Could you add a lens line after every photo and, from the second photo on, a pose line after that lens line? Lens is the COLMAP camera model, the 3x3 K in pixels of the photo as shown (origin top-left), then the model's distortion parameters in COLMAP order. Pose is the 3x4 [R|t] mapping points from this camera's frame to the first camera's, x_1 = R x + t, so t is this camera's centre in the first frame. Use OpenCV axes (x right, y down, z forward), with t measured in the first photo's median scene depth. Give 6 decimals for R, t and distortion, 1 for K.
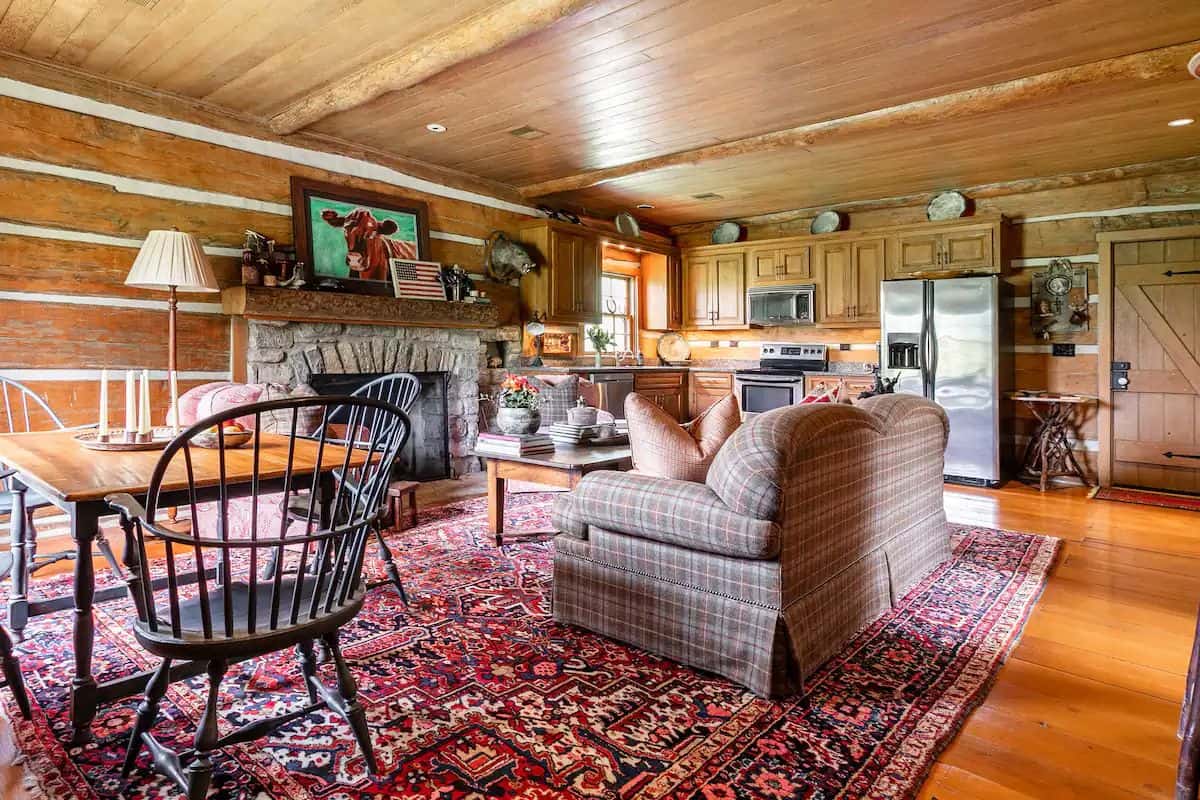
lens RADIAL K [[685.8, 0, 586.4], [0, 685.8, 355.7], [0, 0, 1]] dist [0.004309, 0.000804]
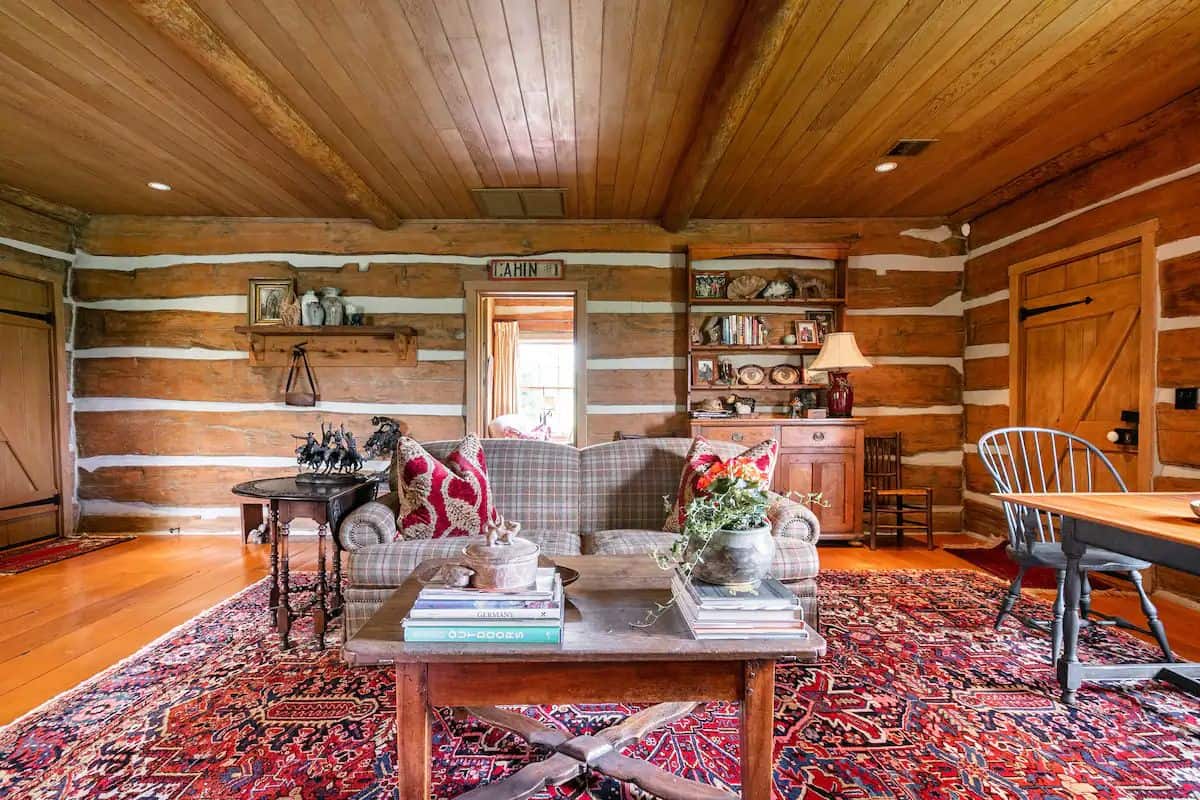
lens RADIAL K [[568.5, 0, 595.8], [0, 568.5, 402.4], [0, 0, 1]] dist [0.002693, -0.001185]
pose [[-0.672376, -0.014309, 0.740072, -0.273669], [-0.008325, 0.999896, 0.011769, -0.012280], [-0.740163, 0.001752, -0.672425, 1.090596]]
